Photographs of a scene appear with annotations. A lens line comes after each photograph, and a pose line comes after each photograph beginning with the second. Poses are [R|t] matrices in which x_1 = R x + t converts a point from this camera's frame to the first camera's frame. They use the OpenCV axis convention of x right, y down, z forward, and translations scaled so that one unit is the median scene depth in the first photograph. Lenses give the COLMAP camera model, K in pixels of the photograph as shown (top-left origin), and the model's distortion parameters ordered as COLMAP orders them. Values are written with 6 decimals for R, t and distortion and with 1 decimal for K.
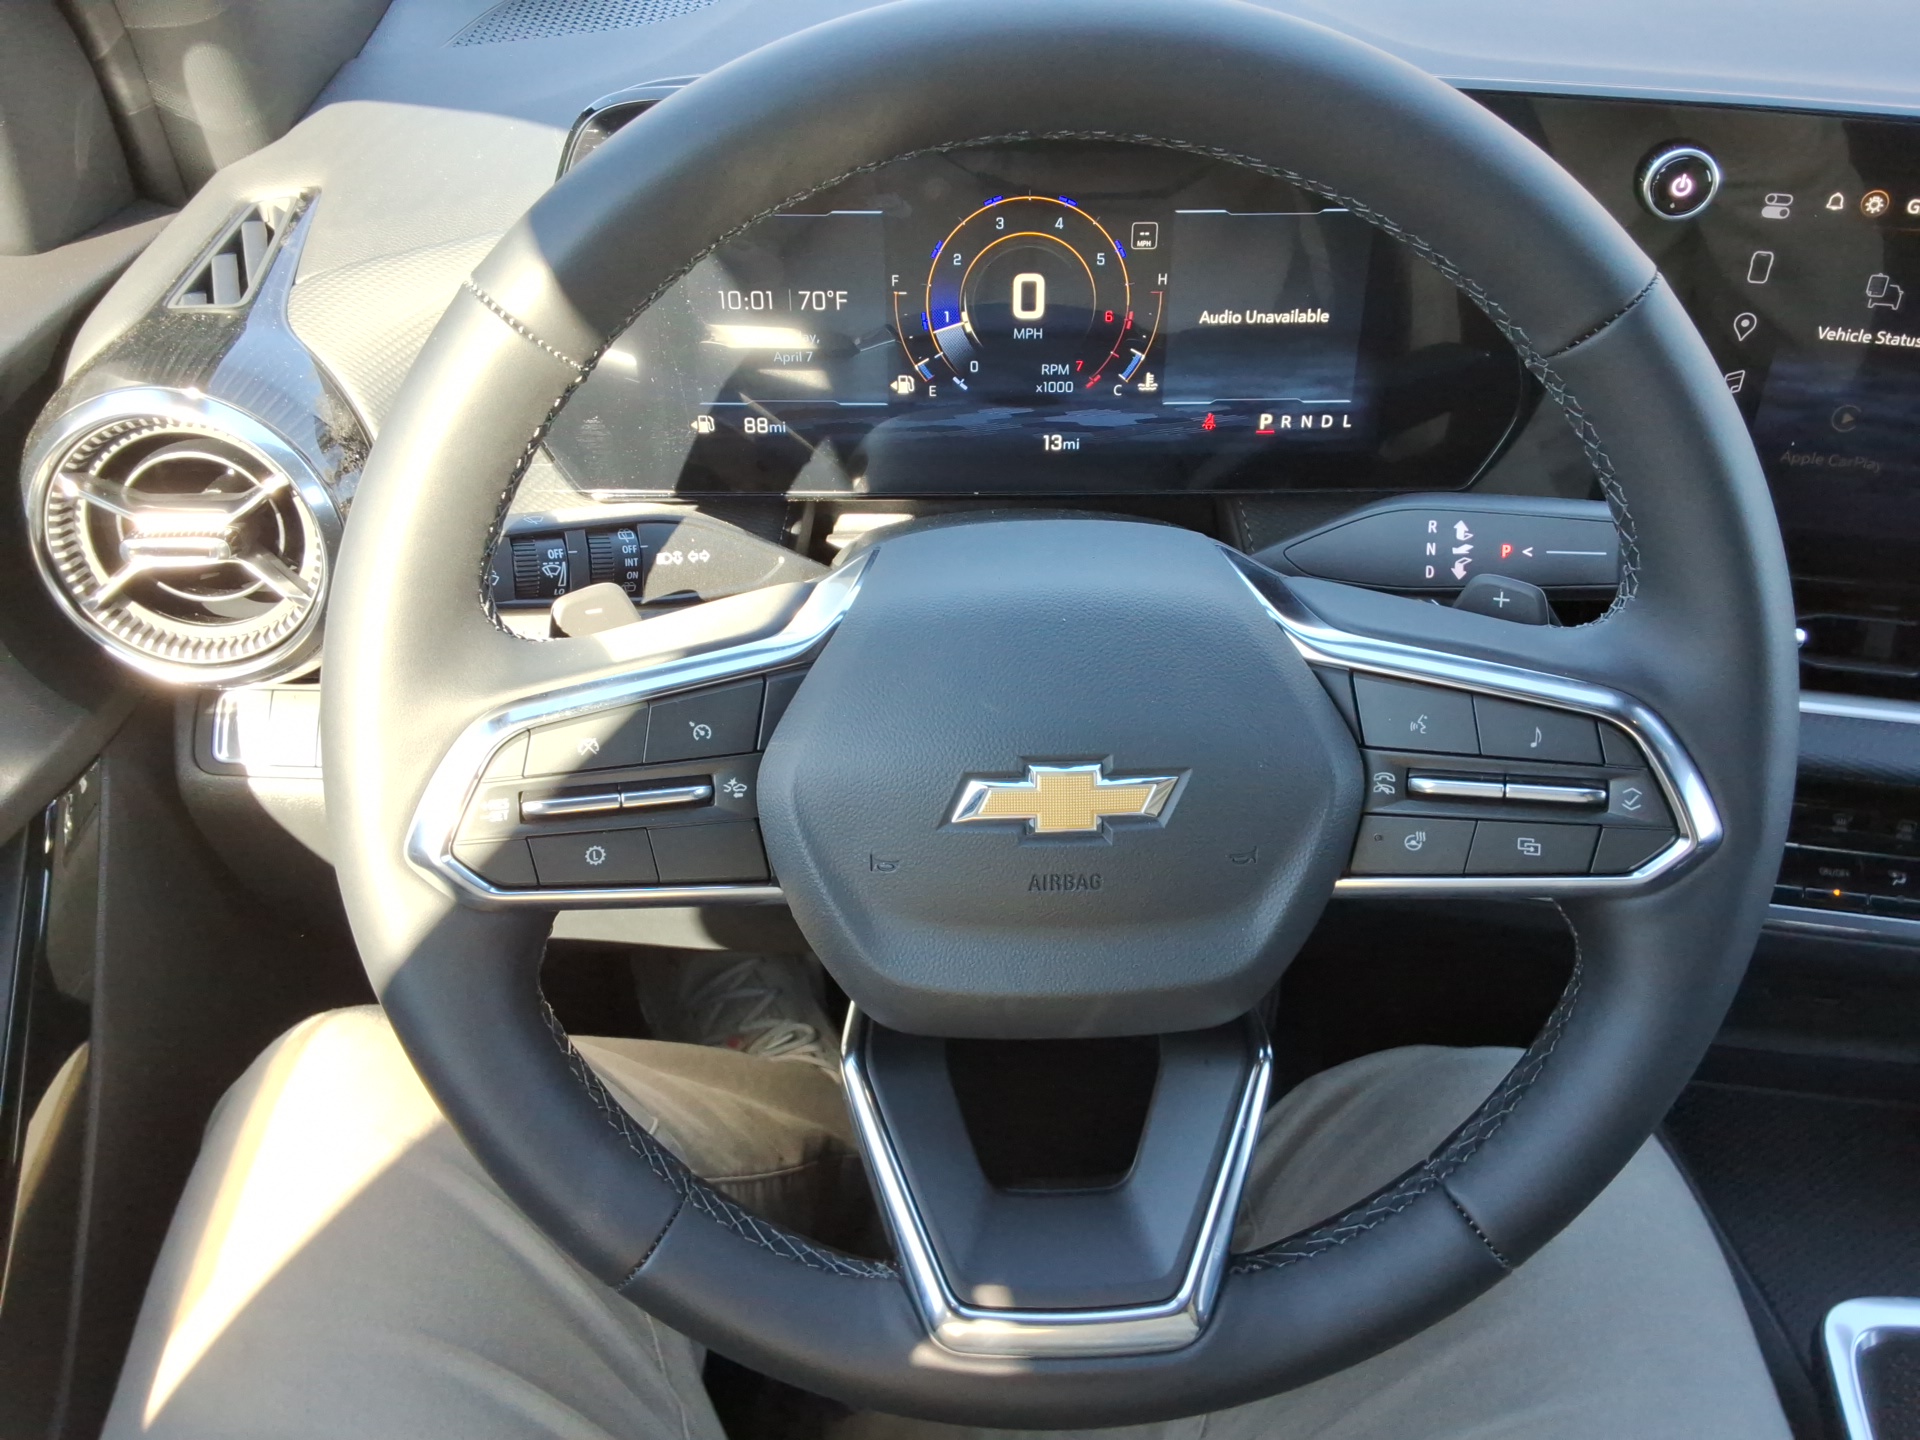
lens RADIAL K [[1566.2, 0, 978.1], [0, 1566.2, 720.8], [0, 0, 1]] dist [0.148416, -0.251525]
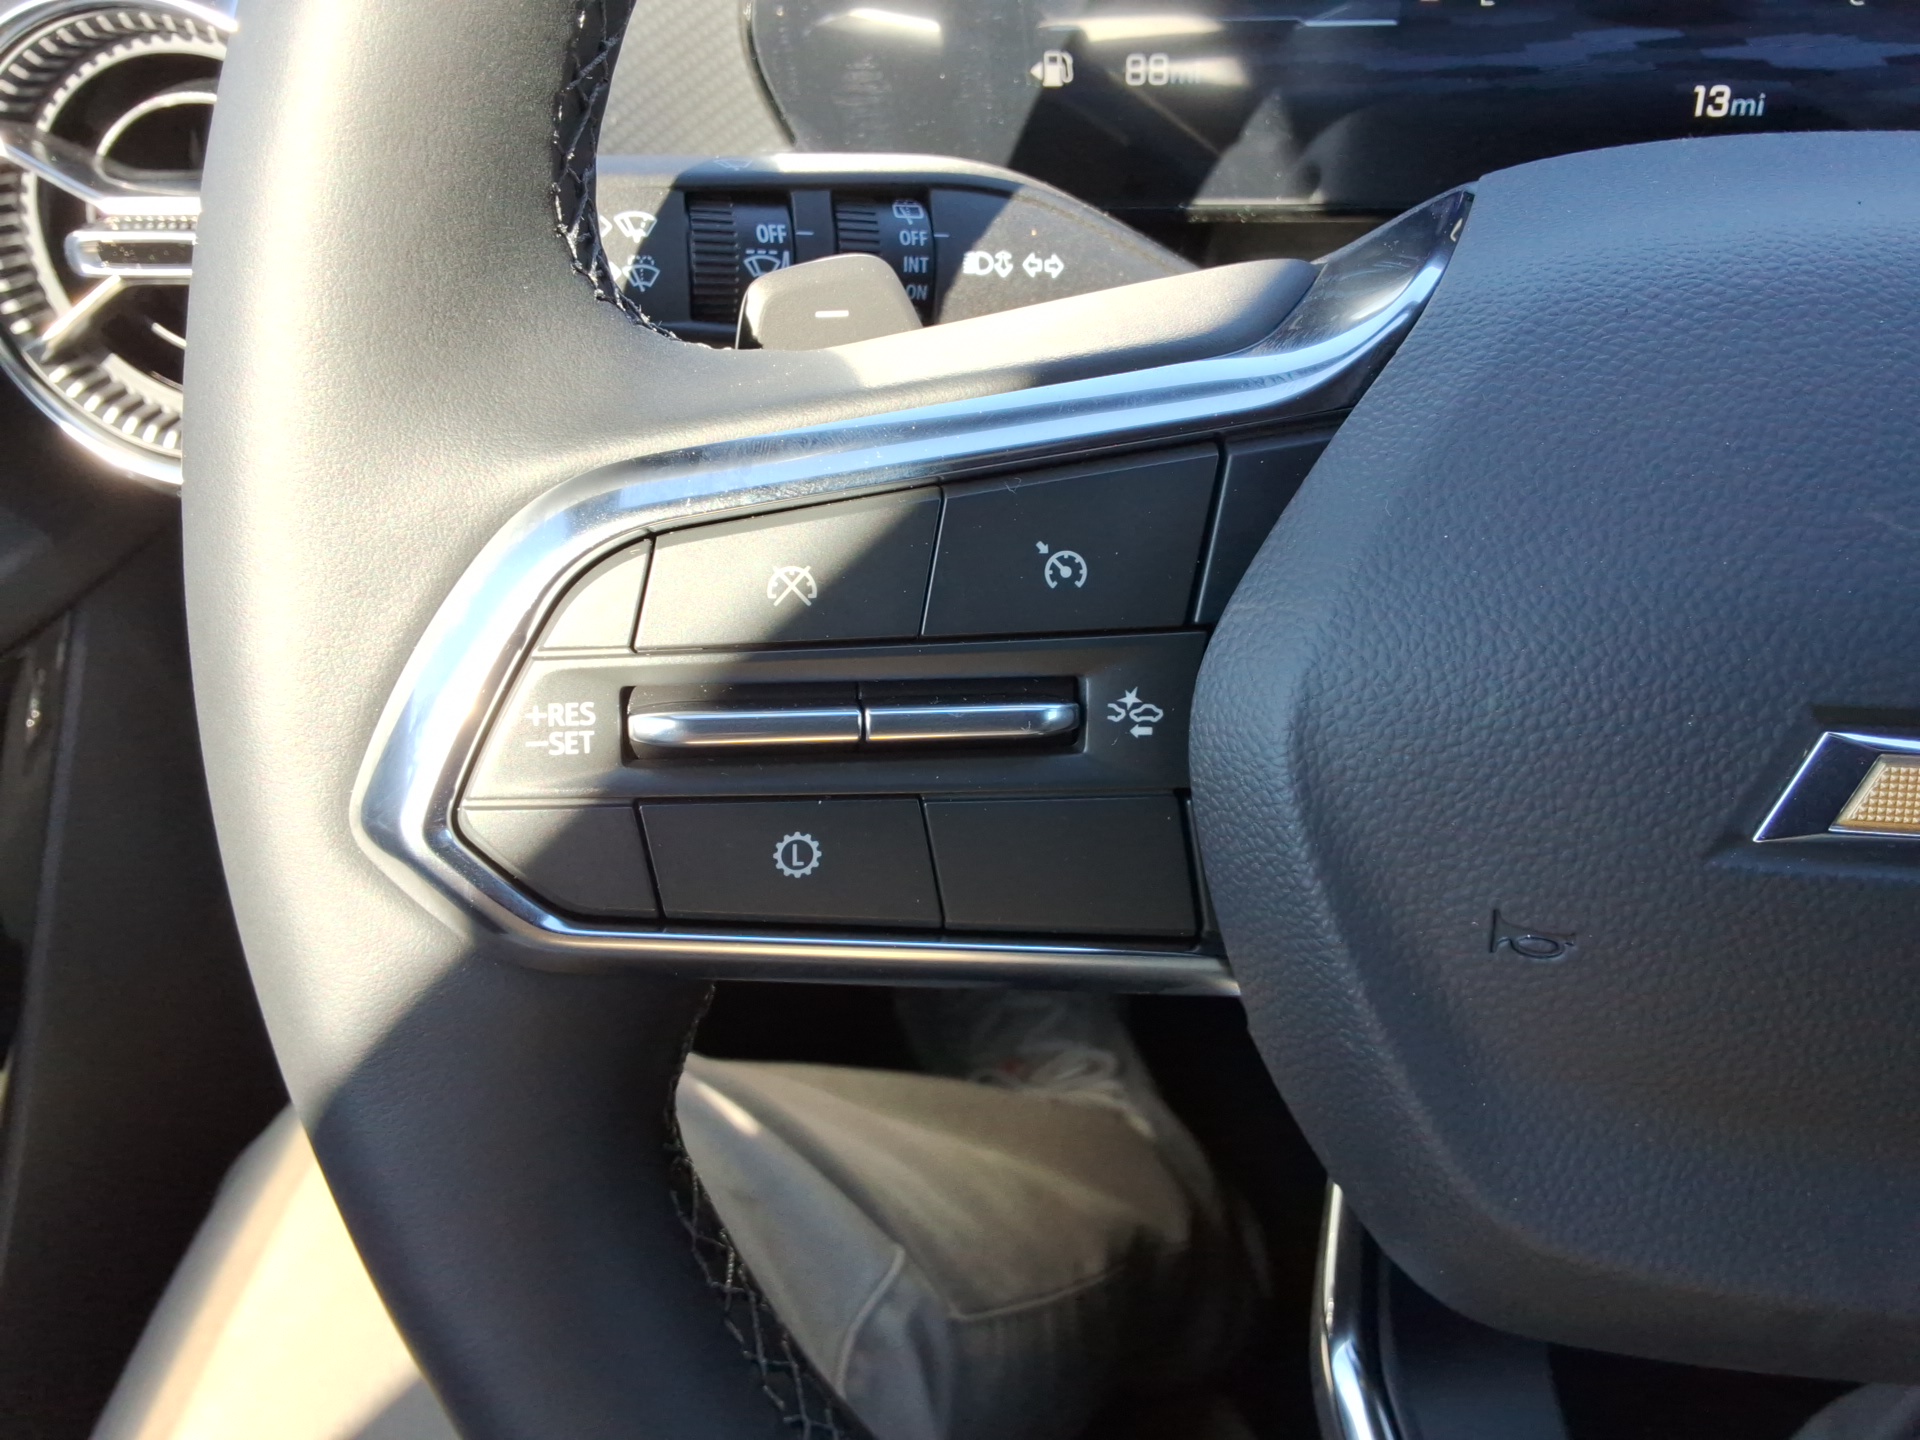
lens RADIAL K [[1560.8, 0, 976.4], [0, 1560.8, 730.5], [0, 0, 1]] dist [0.058364, -0.075769]
pose [[0.984730, 0.060504, -0.163235, -0.101463], [-0.054879, 0.997741, 0.038755, 0.026700], [0.165211, -0.029205, 0.985826, 0.467388]]
